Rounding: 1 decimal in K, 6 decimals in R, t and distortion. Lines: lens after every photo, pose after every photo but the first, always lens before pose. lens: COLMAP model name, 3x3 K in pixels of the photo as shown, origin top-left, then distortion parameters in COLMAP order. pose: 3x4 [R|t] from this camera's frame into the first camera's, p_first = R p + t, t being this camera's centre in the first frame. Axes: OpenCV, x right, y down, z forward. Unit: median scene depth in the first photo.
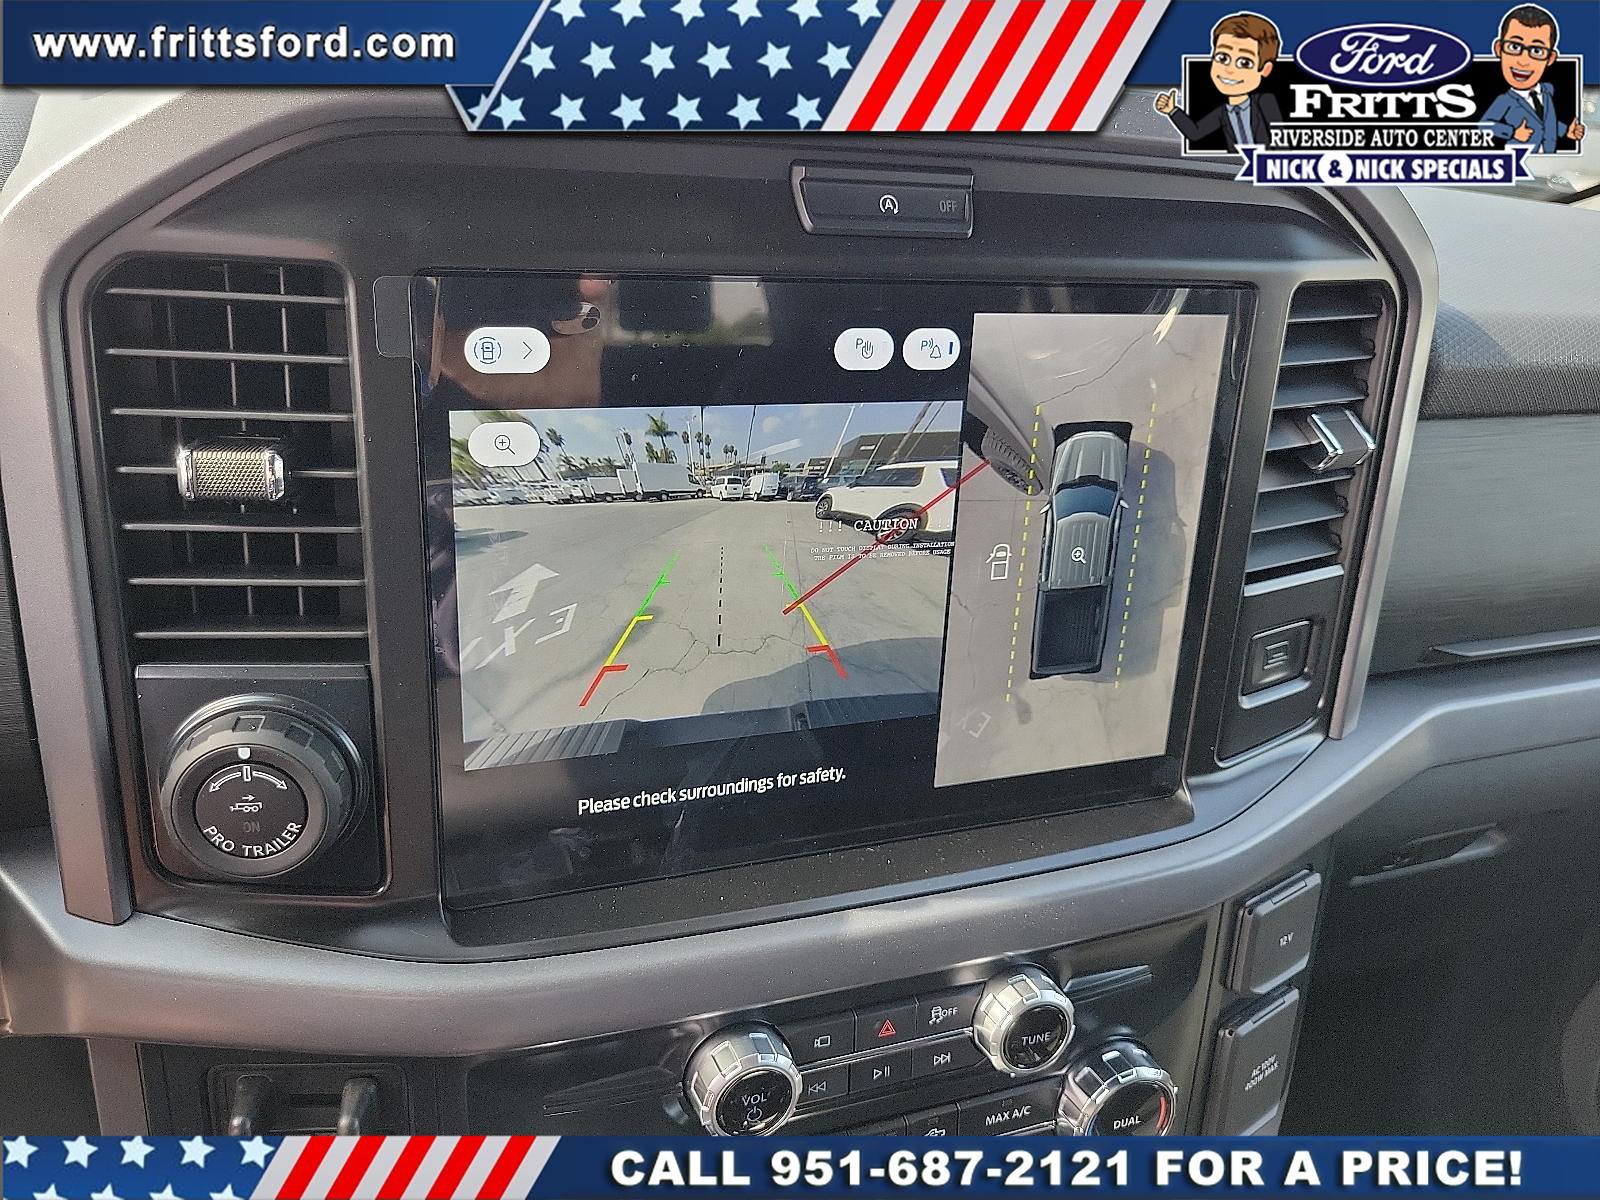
lens RADIAL K [[1229.5, 0, 760.7], [0, 1229.5, 602.3], [0, 0, 1]] dist [0.003443, 0.004524]
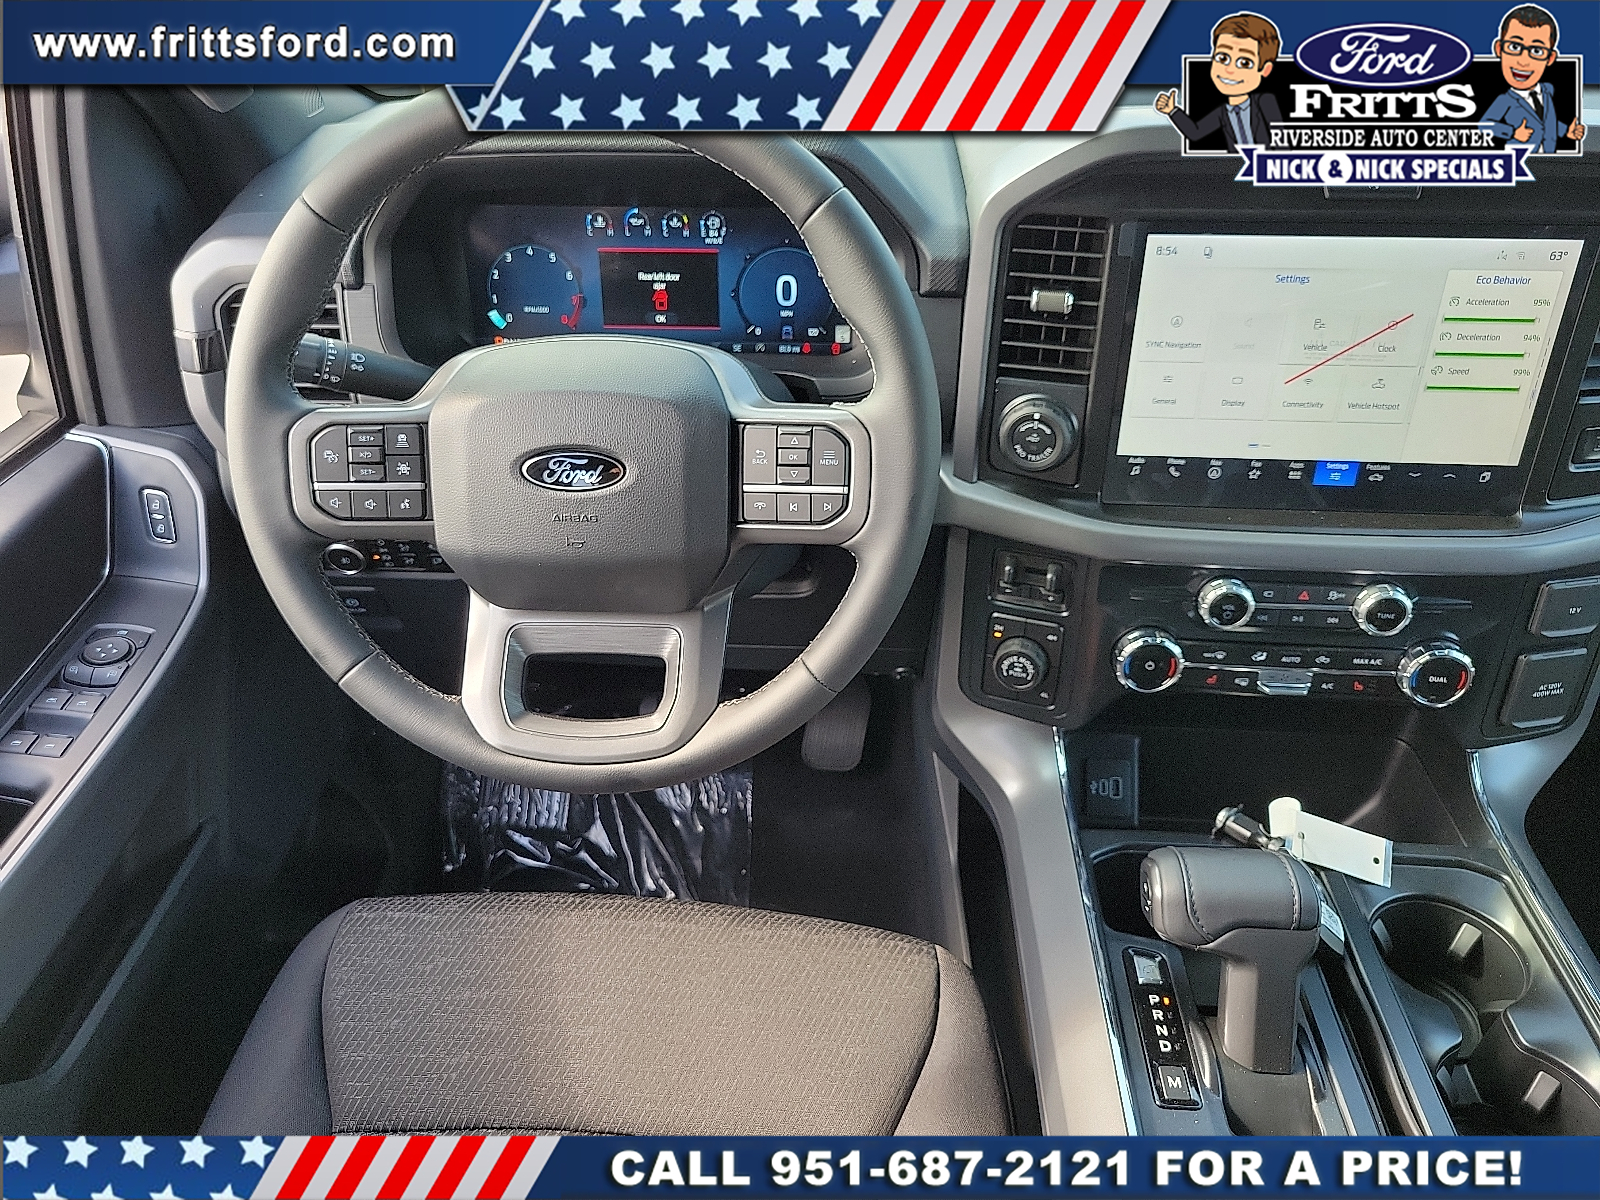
lens RADIAL K [[1229.5, 0, 750.5], [0, 1229.5, 626.7], [0, 0, 1]] dist [0.003443, 0.004524]
pose [[0.895294, 0.170223, -0.411671, 0.130281], [-0.099219, 0.977098, 0.188243, 0.103501], [0.434287, -0.127687, 0.891679, -1.241207]]
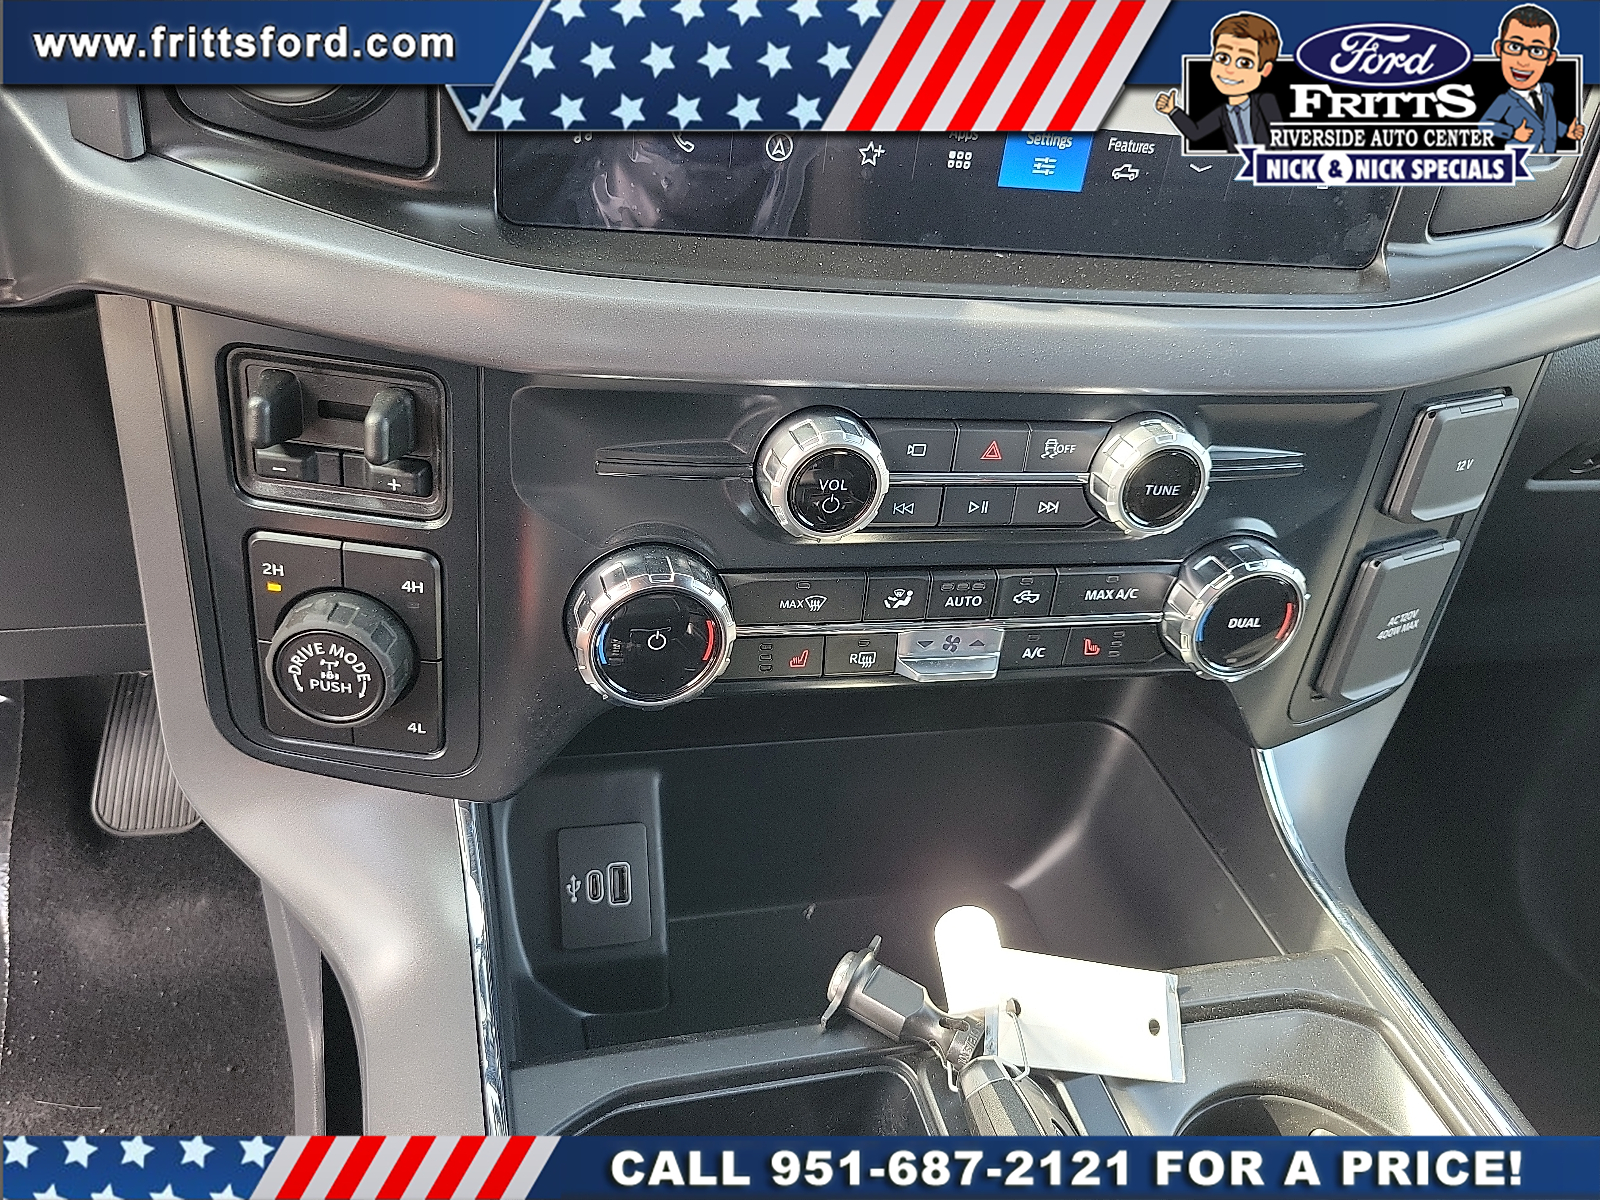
lens RADIAL K [[1229.5, 0, 752.9], [0, 1229.5, 601.3], [0, 0, 1]] dist [0.003443, 0.004524]
pose [[0.990557, 0.115693, -0.073562, 0.011245], [-0.100289, 0.977306, 0.186586, 0.306587], [0.093480, -0.177447, 0.979681, 0.113441]]
